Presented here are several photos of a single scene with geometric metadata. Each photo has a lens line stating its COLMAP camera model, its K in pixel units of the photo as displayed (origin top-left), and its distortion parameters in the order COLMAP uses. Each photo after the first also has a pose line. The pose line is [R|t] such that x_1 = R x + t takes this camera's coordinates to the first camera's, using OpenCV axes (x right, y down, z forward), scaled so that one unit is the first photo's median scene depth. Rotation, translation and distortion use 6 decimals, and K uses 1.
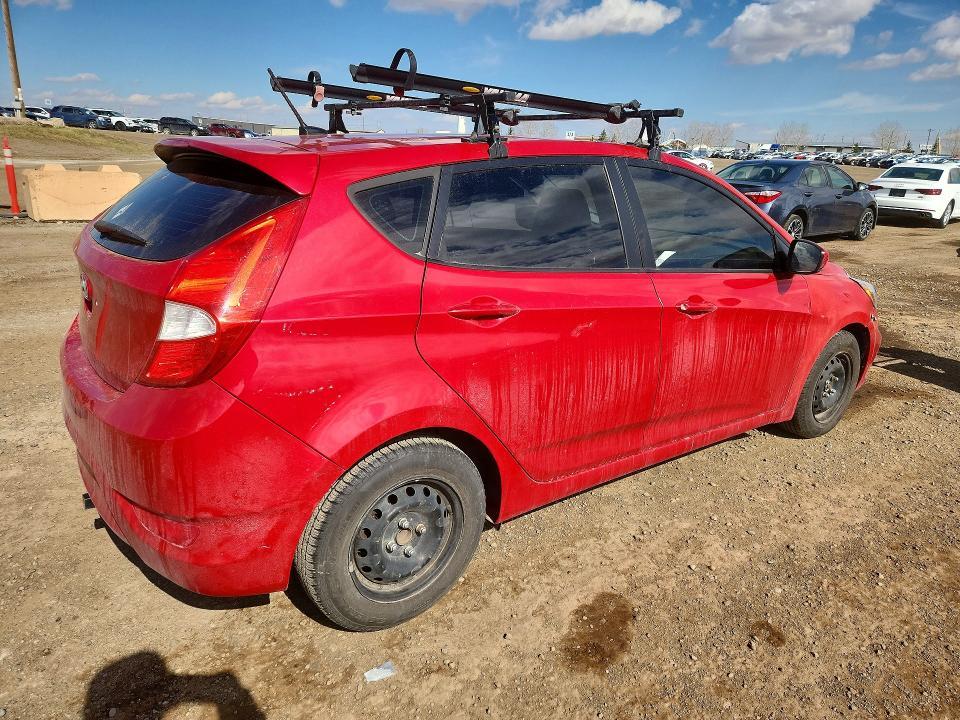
lens RADIAL K [[684.1, 0, 480.0], [0, 684.1, 360.0], [0, 0, 1]] dist [0.100308, -0.091914]
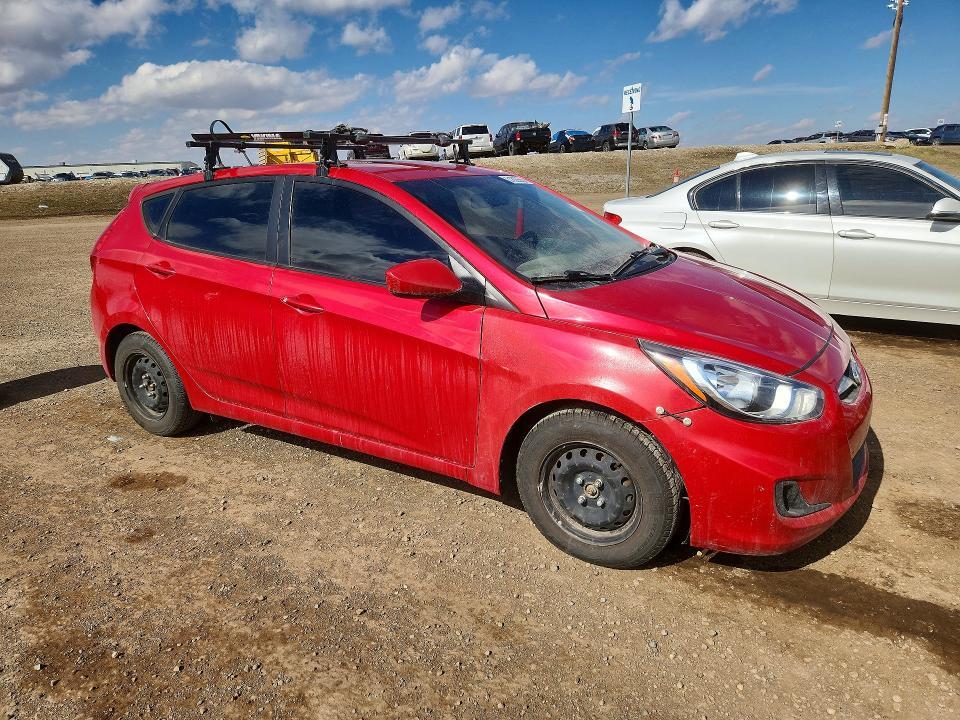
lens RADIAL K [[684.1, 0, 480.0], [0, 684.1, 360.0], [0, 0, 1]] dist [0.100308, -0.091914]
pose [[0.301540, 0.200878, -0.932052, 1.450139], [-0.227163, 0.964540, 0.134387, -0.202848], [0.925997, 0.171205, 0.336479, 0.903697]]
